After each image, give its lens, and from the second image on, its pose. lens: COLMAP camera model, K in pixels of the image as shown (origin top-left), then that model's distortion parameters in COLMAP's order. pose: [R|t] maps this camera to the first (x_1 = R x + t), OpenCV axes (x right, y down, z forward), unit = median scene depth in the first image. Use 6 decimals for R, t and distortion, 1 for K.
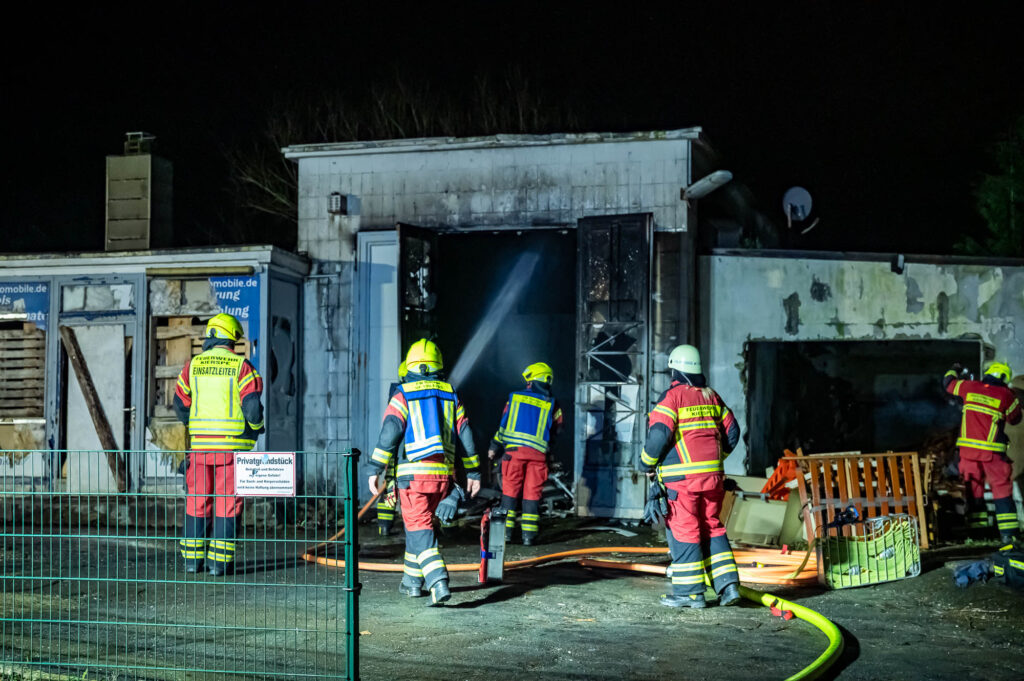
lens RADIAL K [[1881.2, 0, 511.3], [0, 1881.2, 337.8], [0, 0, 1]] dist [0.079289, 0.000000]
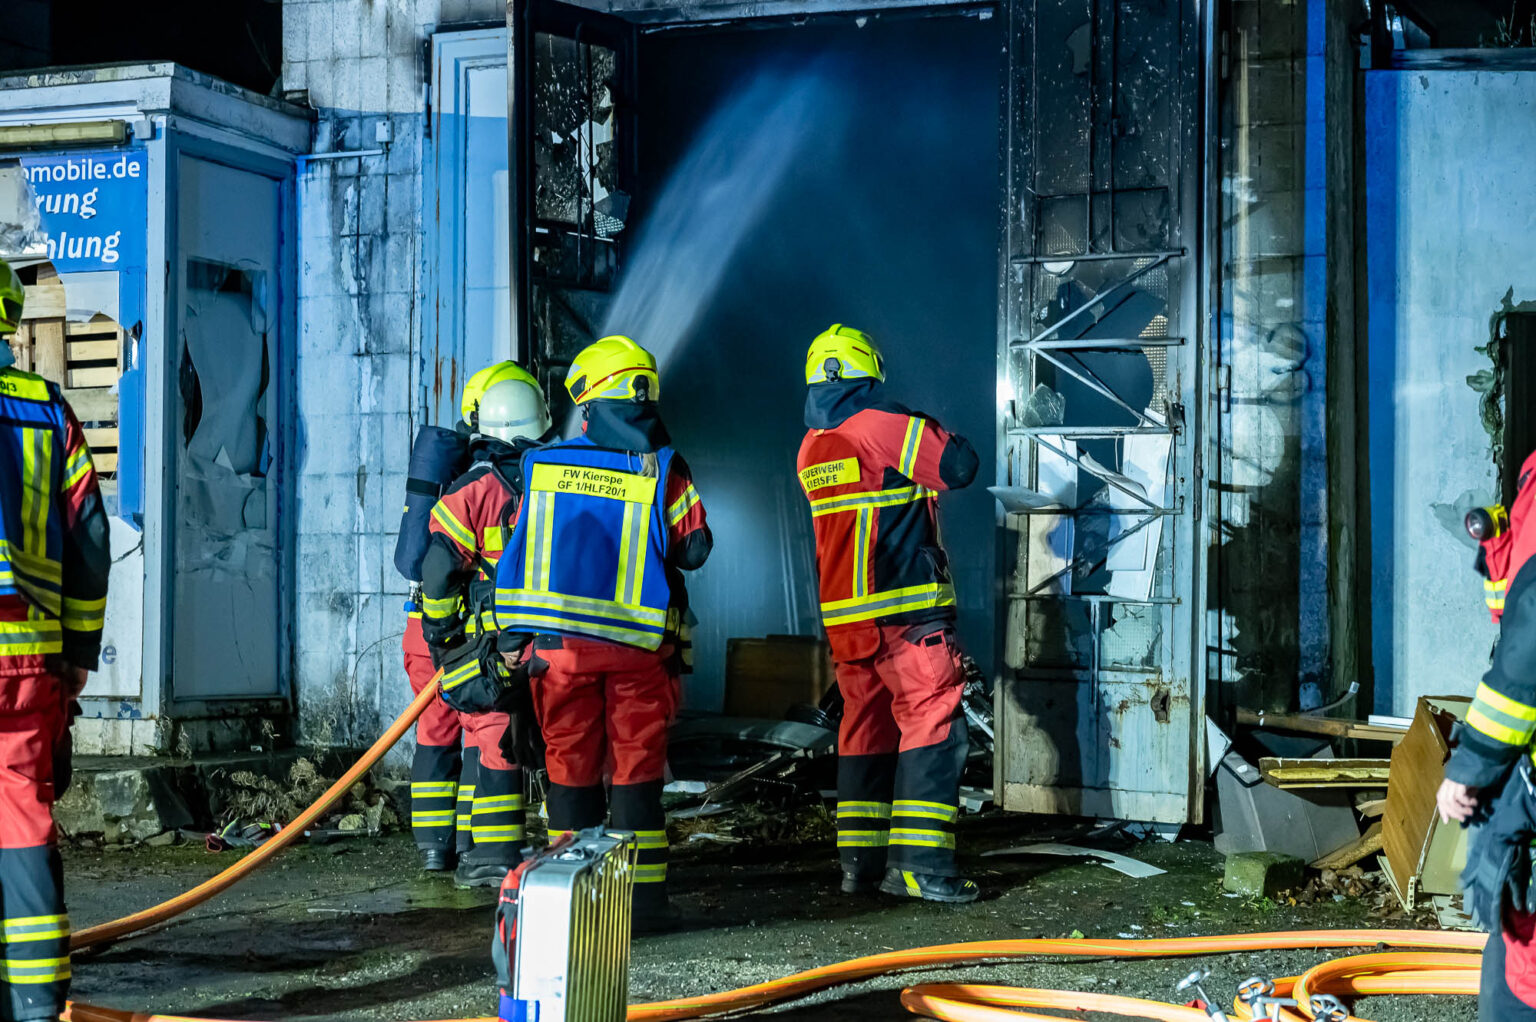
lens RADIAL K [[3362.9, 0, 765.2], [0, 3362.9, 493.3], [0, 0, 1]] dist [0.056358, 0.000000]
pose [[0.993699, -0.005678, -0.111934, 0.058808], [0.008759, 0.999596, 0.027048, 0.017536], [0.111735, -0.027858, 0.993347, 0.359241]]
